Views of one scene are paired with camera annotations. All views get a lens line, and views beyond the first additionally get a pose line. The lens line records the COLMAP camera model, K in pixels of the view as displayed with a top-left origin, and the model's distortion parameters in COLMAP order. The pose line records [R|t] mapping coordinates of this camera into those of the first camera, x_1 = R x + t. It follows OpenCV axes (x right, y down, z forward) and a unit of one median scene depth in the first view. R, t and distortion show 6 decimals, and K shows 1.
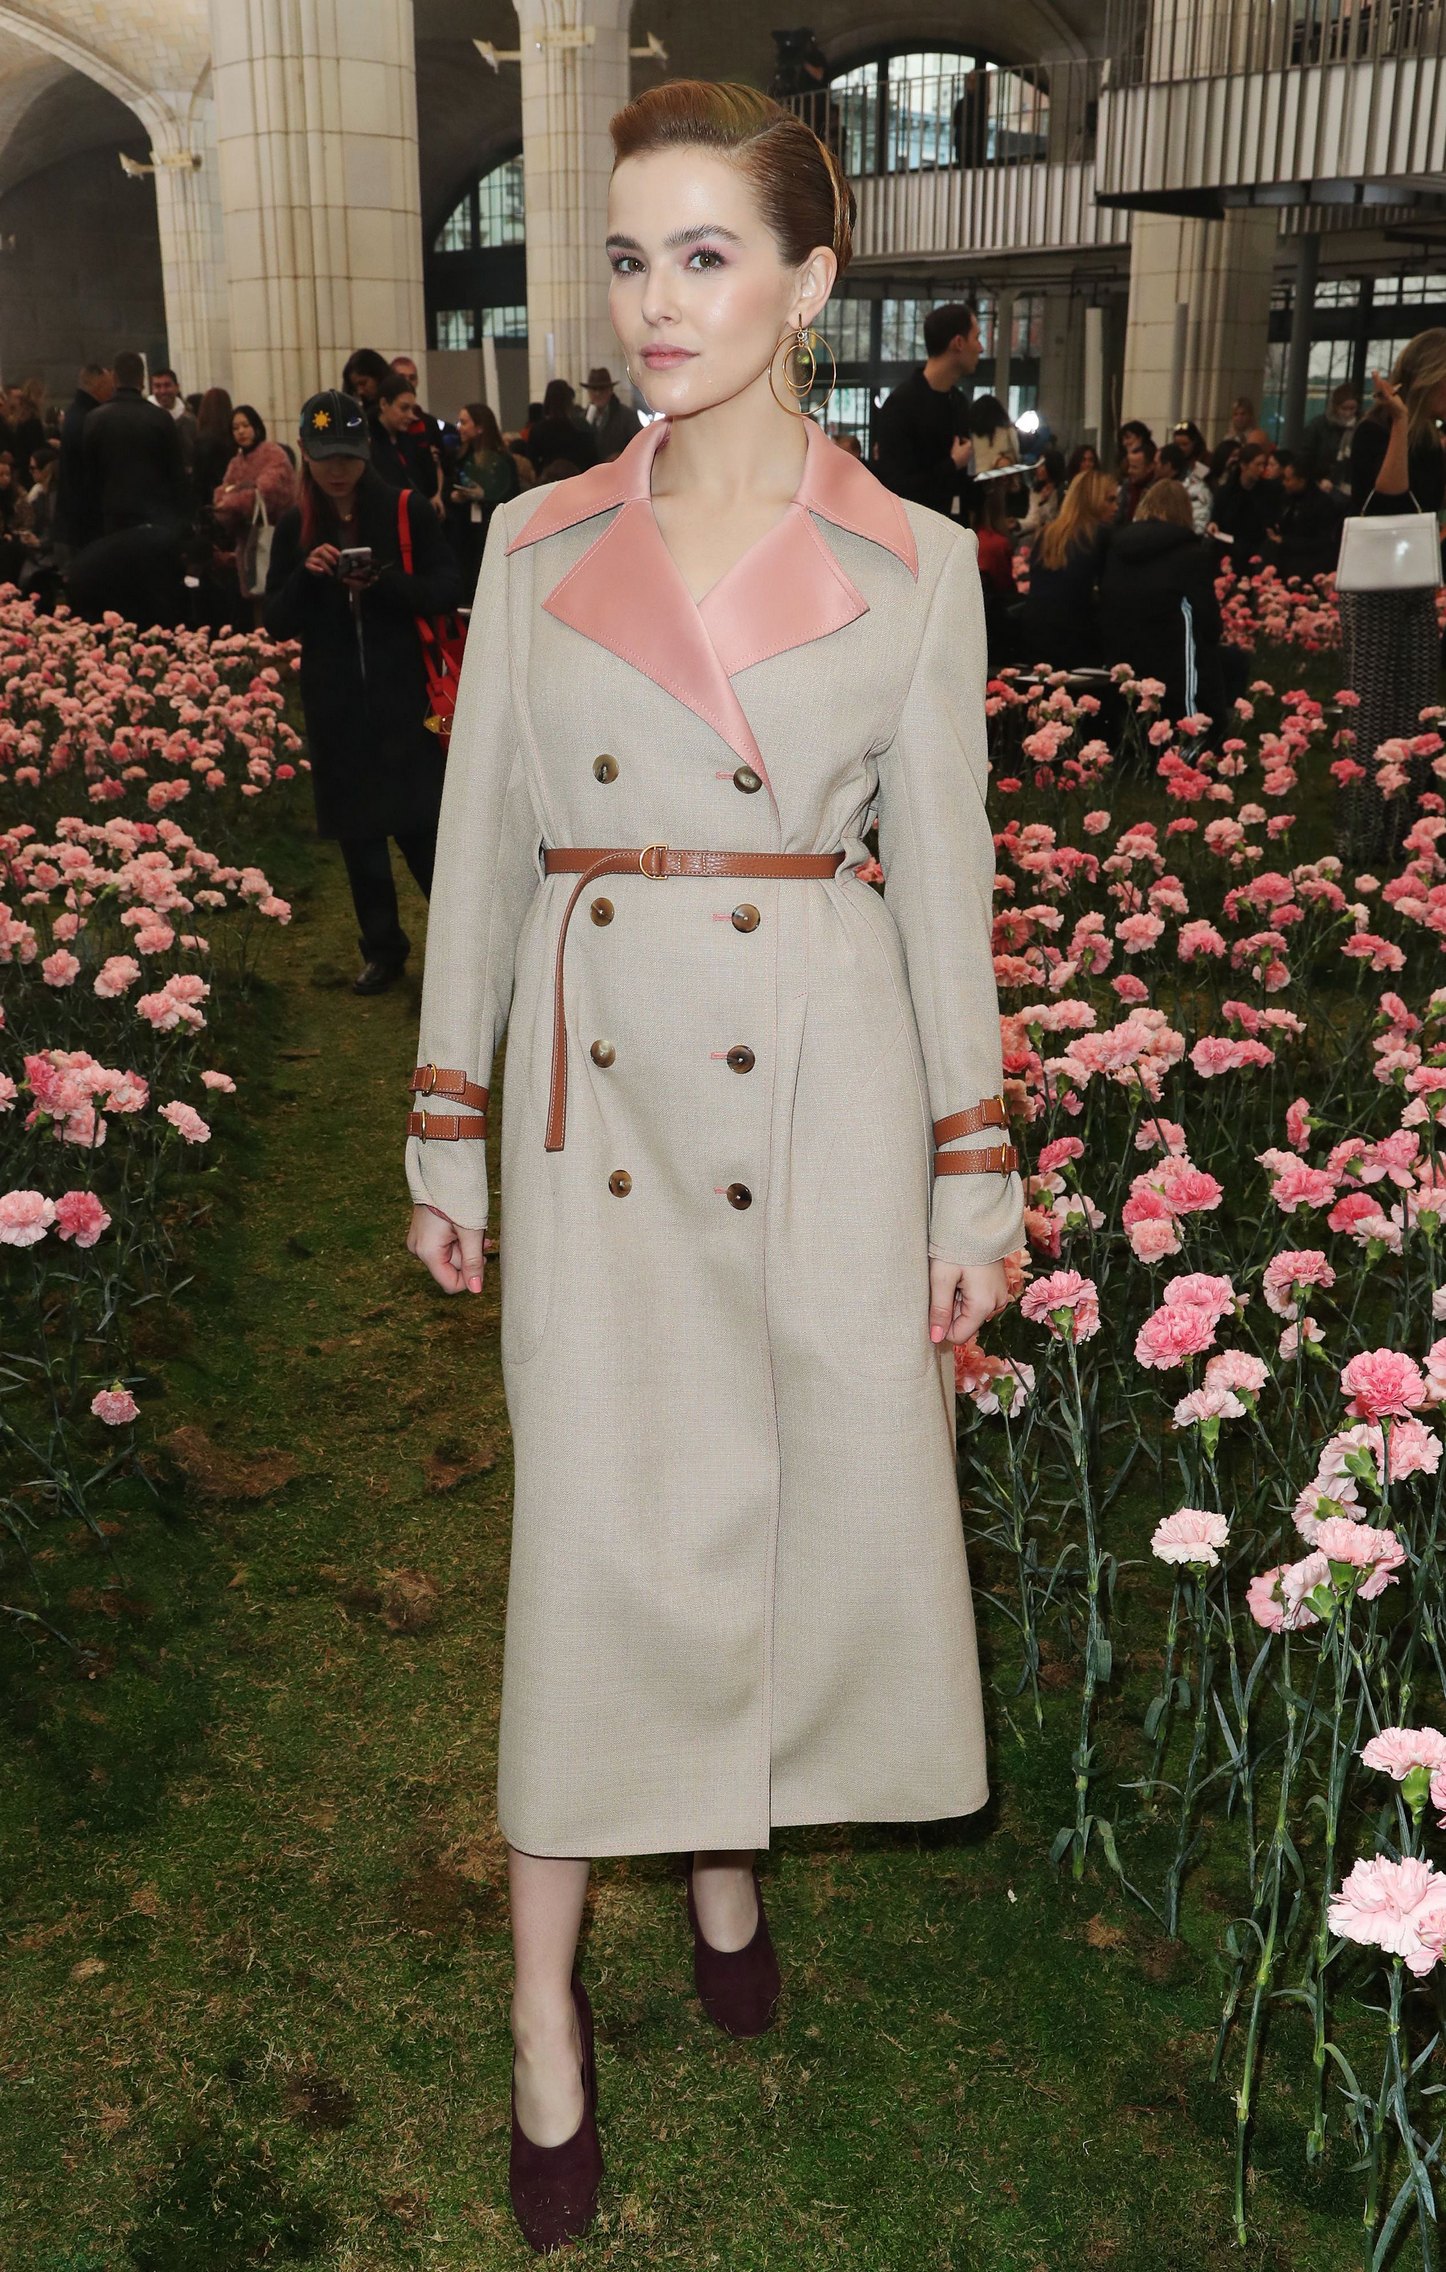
lens RADIAL K [[2142.8, 0, 723.0], [0, 2142.8, 1136.0], [0, 0, 1]] dist [-0.045347, 0.077559]
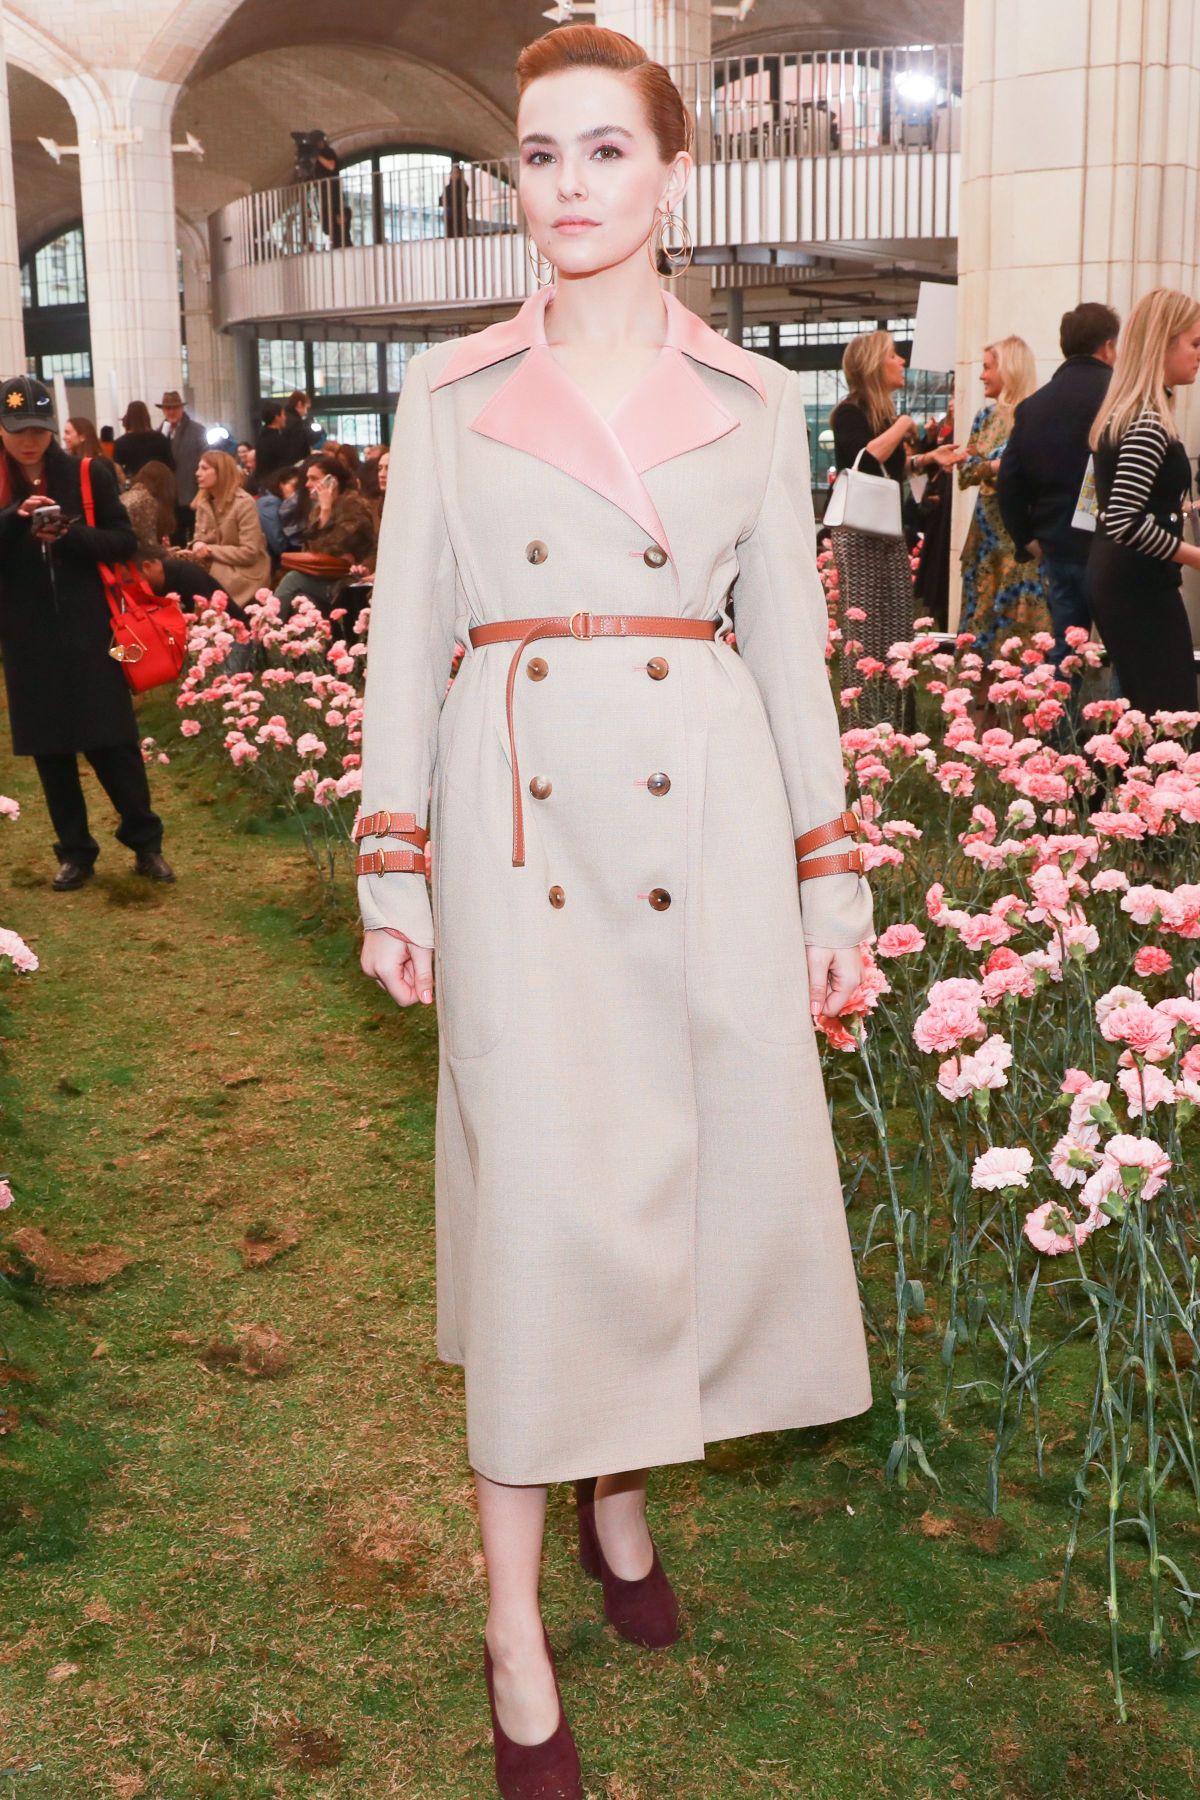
lens RADIAL K [[1837.9, 0, 596.5], [0, 1837.9, 860.0], [0, 0, 1]] dist [-0.086333, 0.044815]
pose [[0.979735, -0.053965, 0.192889, -0.175614], [0.074351, 0.992199, -0.100062, 0.083419], [-0.185985, 0.112376, 0.976105, -0.008902]]
